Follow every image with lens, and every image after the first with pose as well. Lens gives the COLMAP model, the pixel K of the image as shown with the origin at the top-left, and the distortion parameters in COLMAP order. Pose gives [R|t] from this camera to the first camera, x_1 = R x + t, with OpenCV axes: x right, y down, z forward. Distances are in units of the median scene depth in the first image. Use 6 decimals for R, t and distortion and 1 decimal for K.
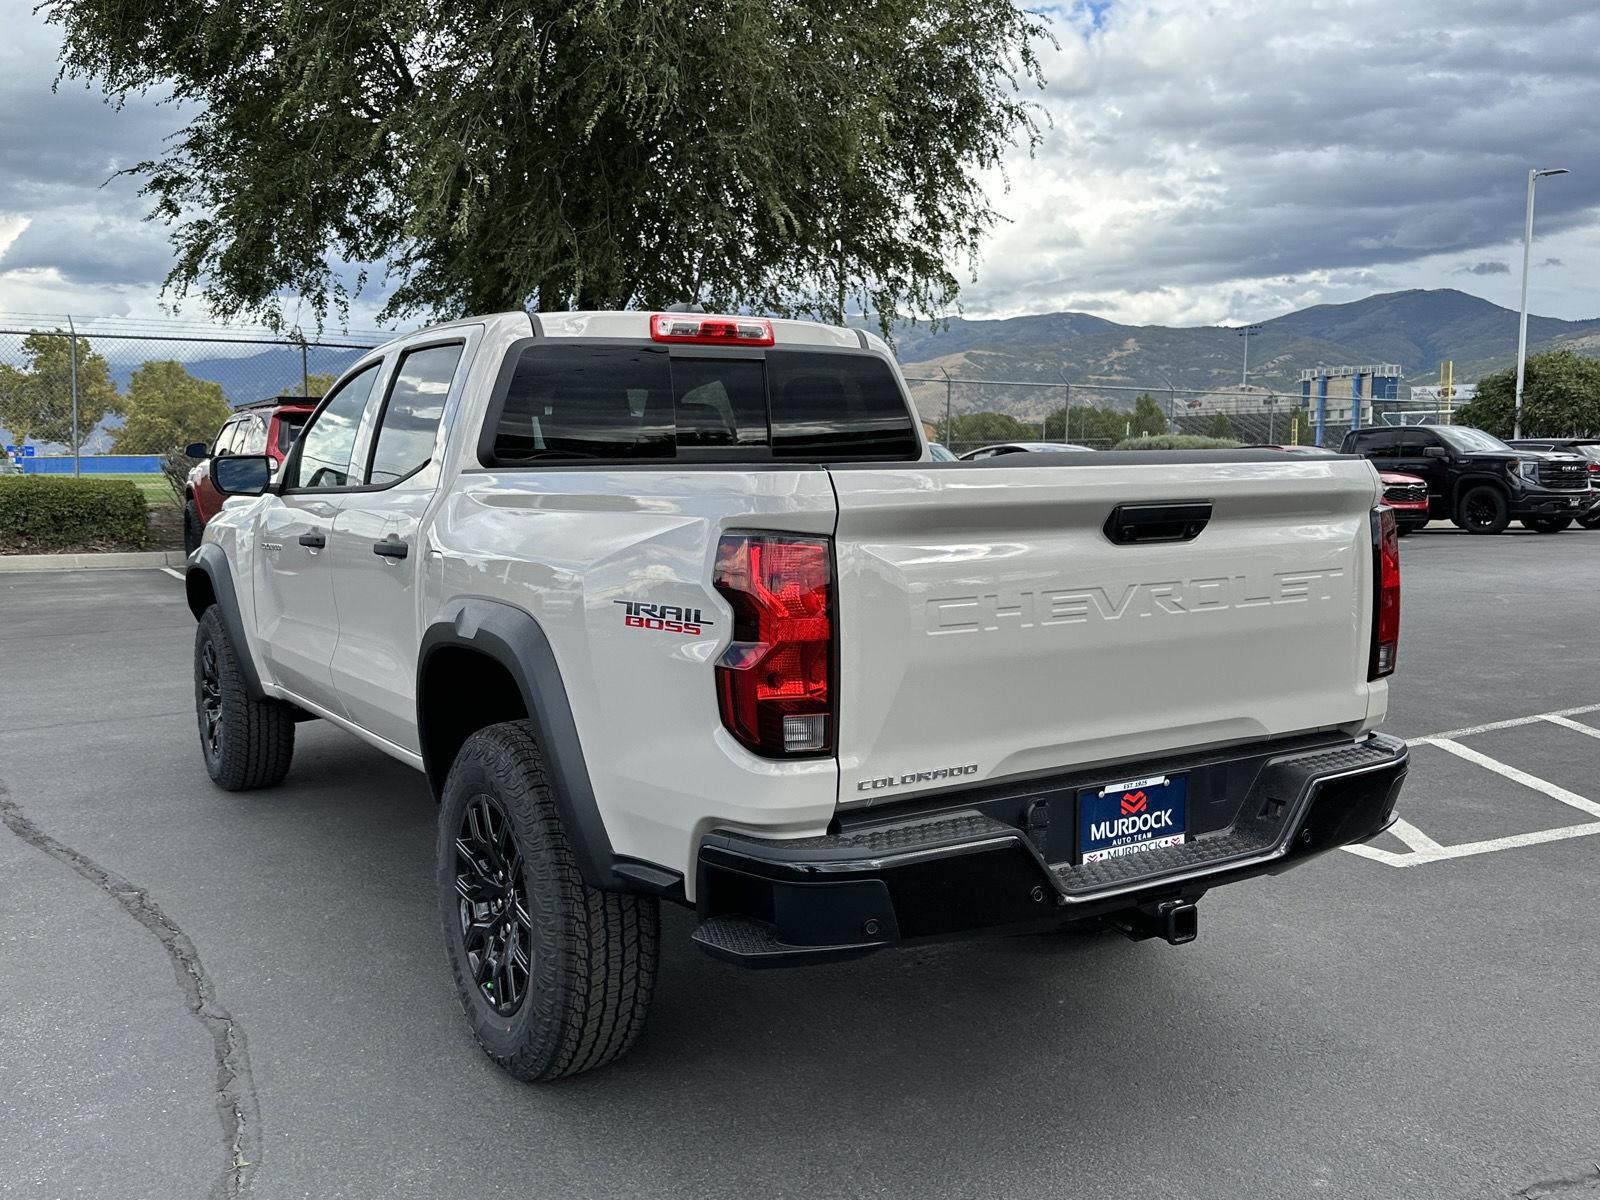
lens RADIAL K [[1408.2, 0, 802.1], [0, 1408.2, 586.8], [0, 0, 1]] dist [0.150621, -0.290776]
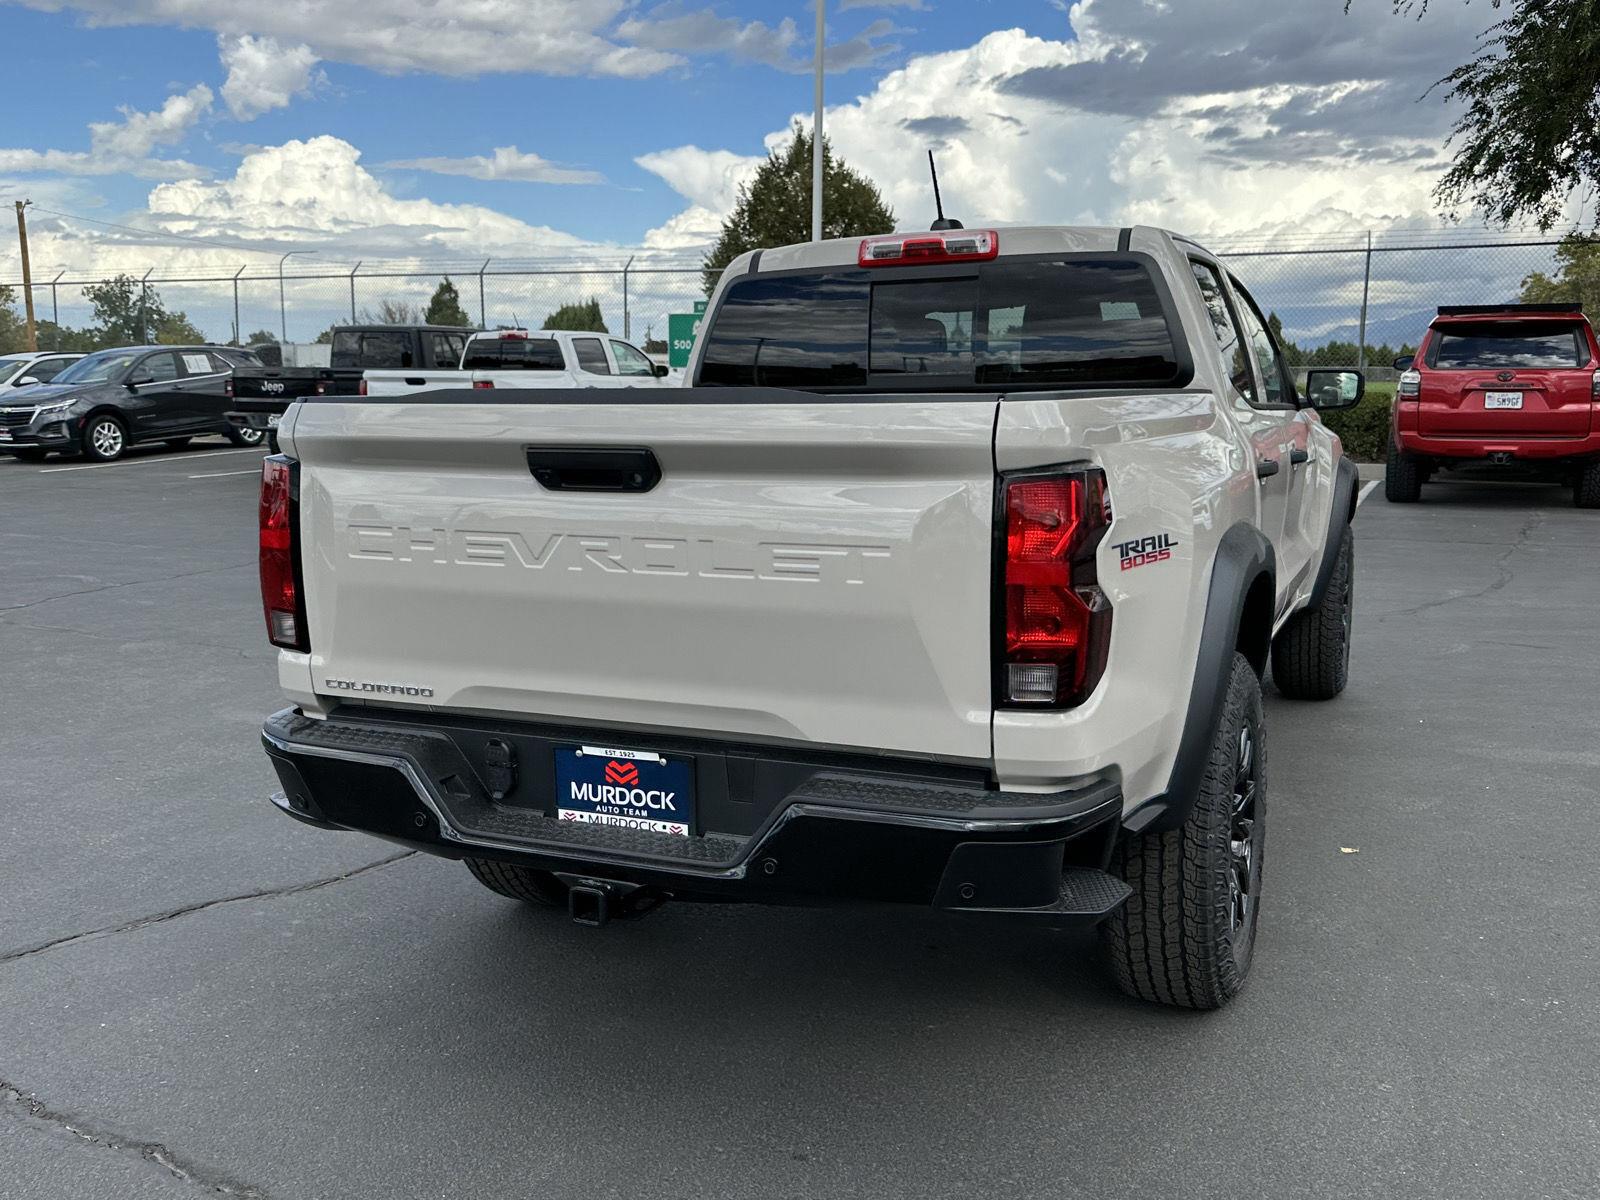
lens RADIAL K [[1411.8, 0, 800.0], [0, 1411.8, 600.0], [0, 0, 1]] dist [0.156777, -0.331045]
pose [[0.561071, 0.129150, -0.817631, 0.993641], [-0.070156, 0.991619, 0.108490, -0.064545], [0.824789, -0.003509, 0.565429, 0.551873]]
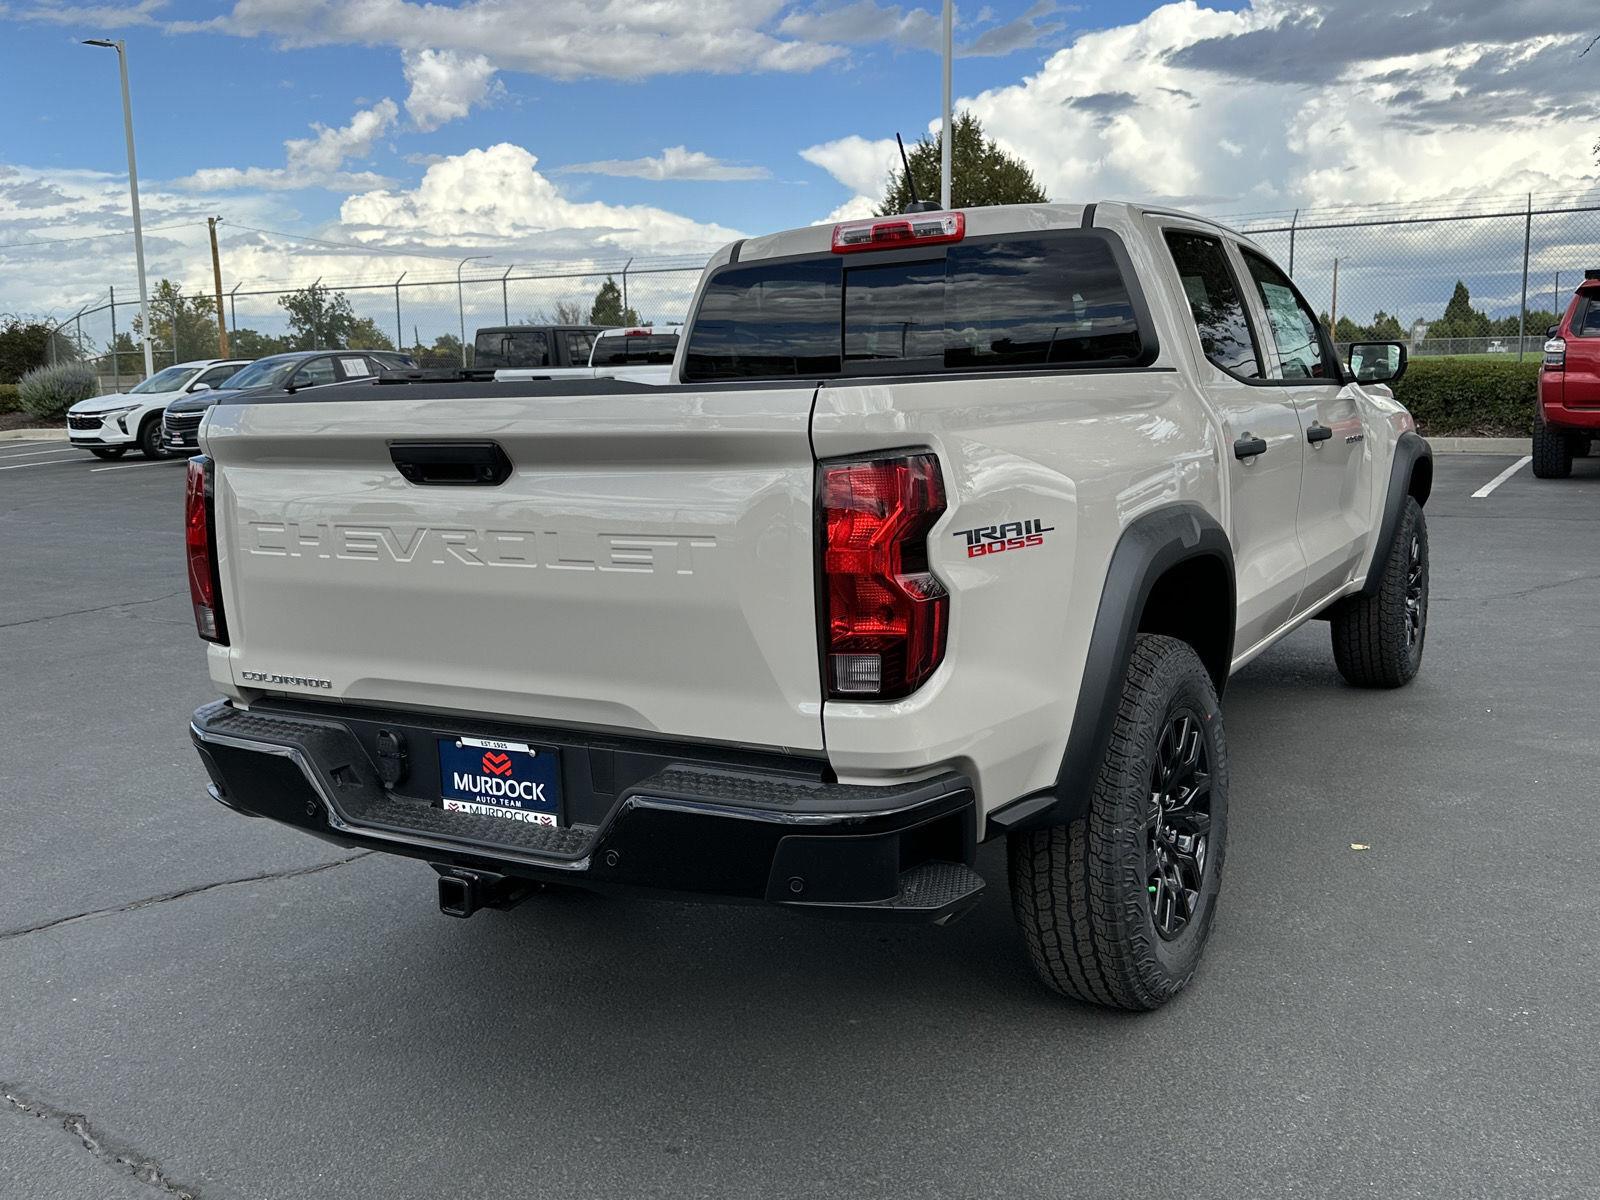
lens RADIAL K [[1408.2, 0, 802.1], [0, 1408.2, 586.8], [0, 0, 1]] dist [0.150621, -0.290776]
pose [[0.465031, 0.123670, -0.876614, 1.079542], [-0.047772, 0.992257, 0.114643, -0.075739], [0.884004, -0.011435, 0.467339, 0.713355]]
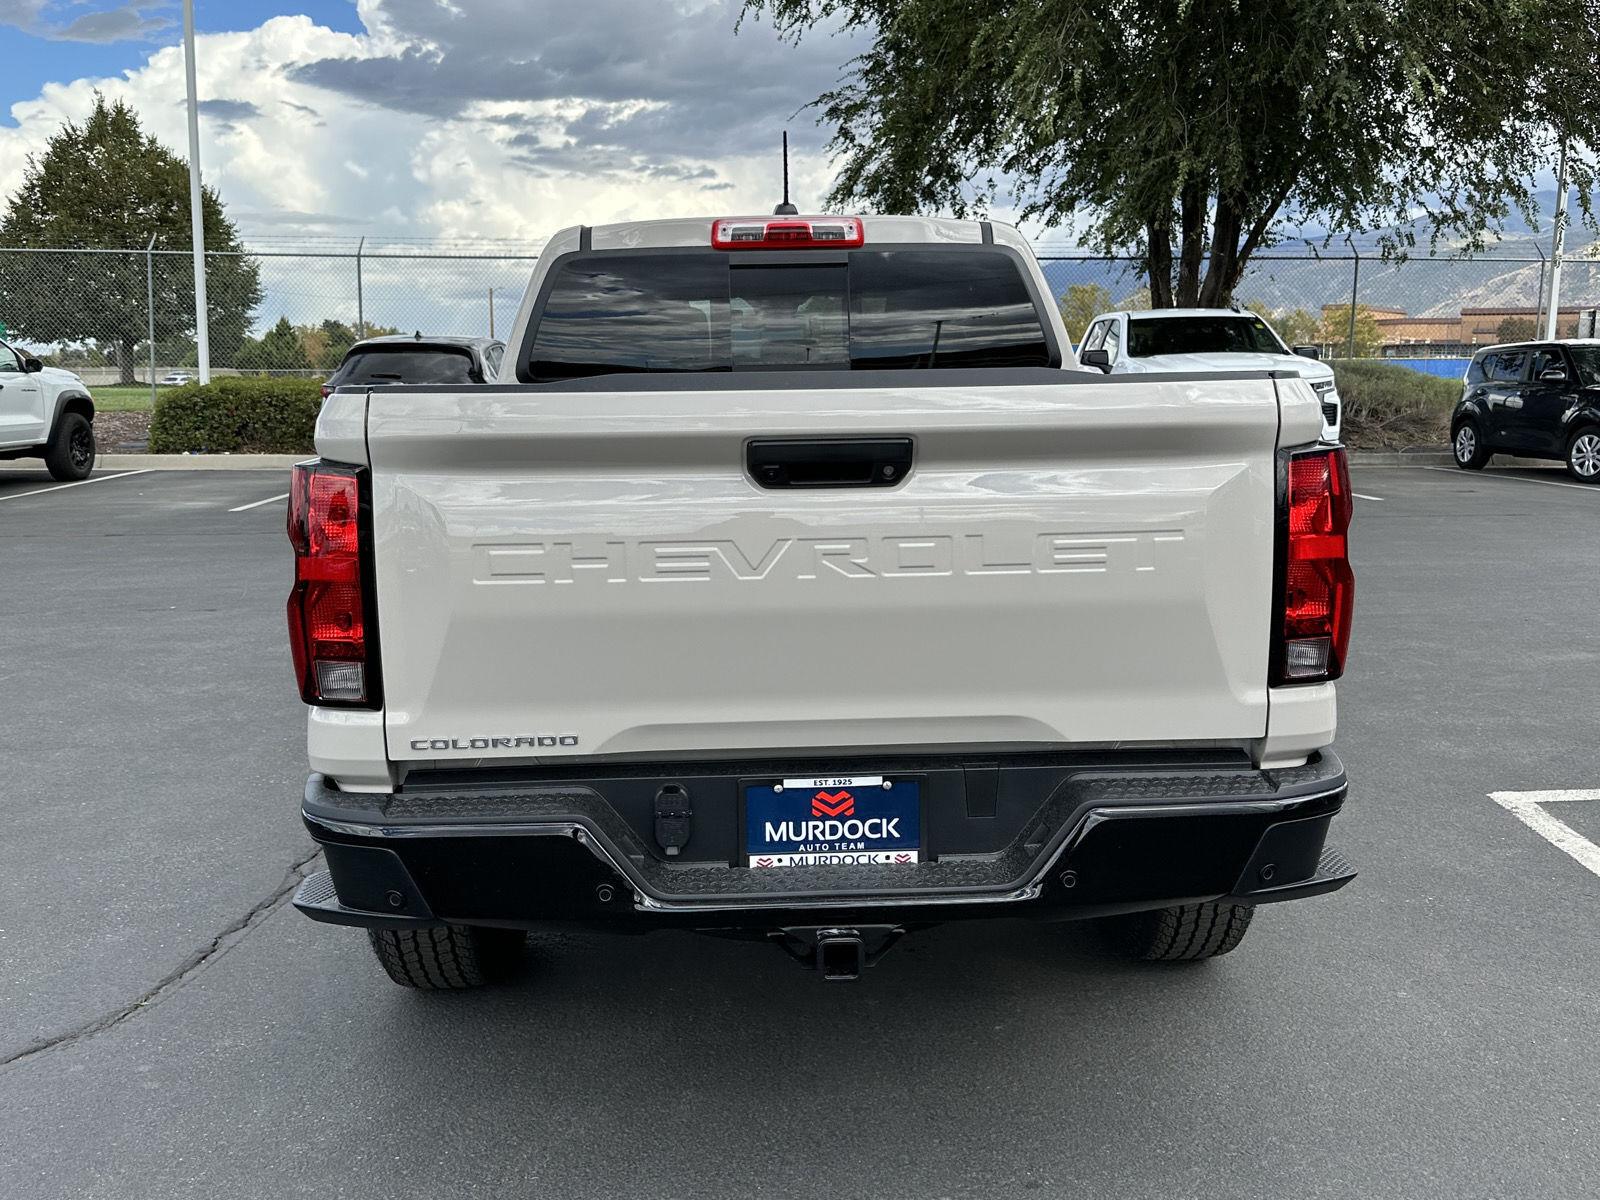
lens RADIAL K [[1408.2, 0, 802.1], [0, 1408.2, 586.8], [0, 0, 1]] dist [0.150621, -0.290776]
pose [[0.870193, 0.070634, -0.487622, 0.581136], [-0.038968, 0.996437, 0.074796, -0.031655], [0.491168, -0.046085, 0.869845, 0.276782]]
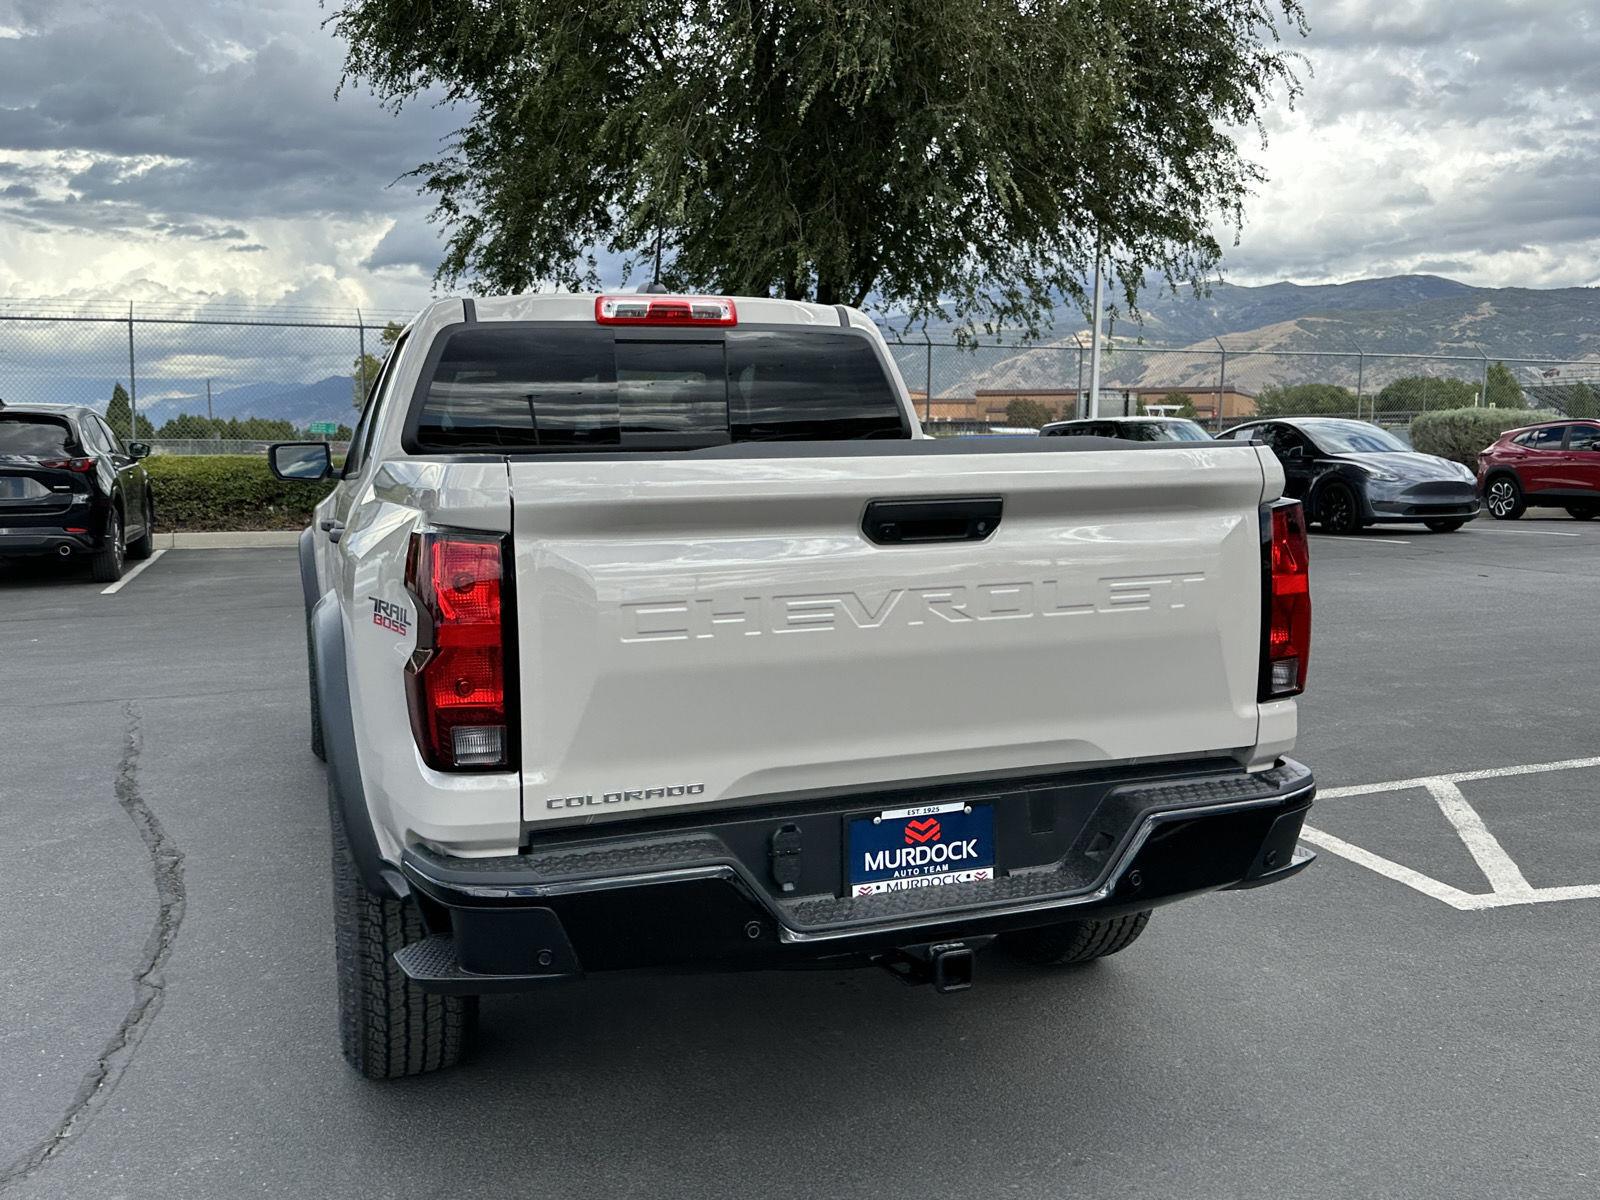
lens RADIAL K [[1408.2, 0, 802.1], [0, 1408.2, 586.8], [0, 0, 1]] dist [0.150621, -0.290776]
pose [[0.977729, 0.016391, -0.209232, 0.329277], [-0.013218, 0.999776, 0.016552, -0.015547], [0.209457, -0.013418, 0.977726, 0.106820]]
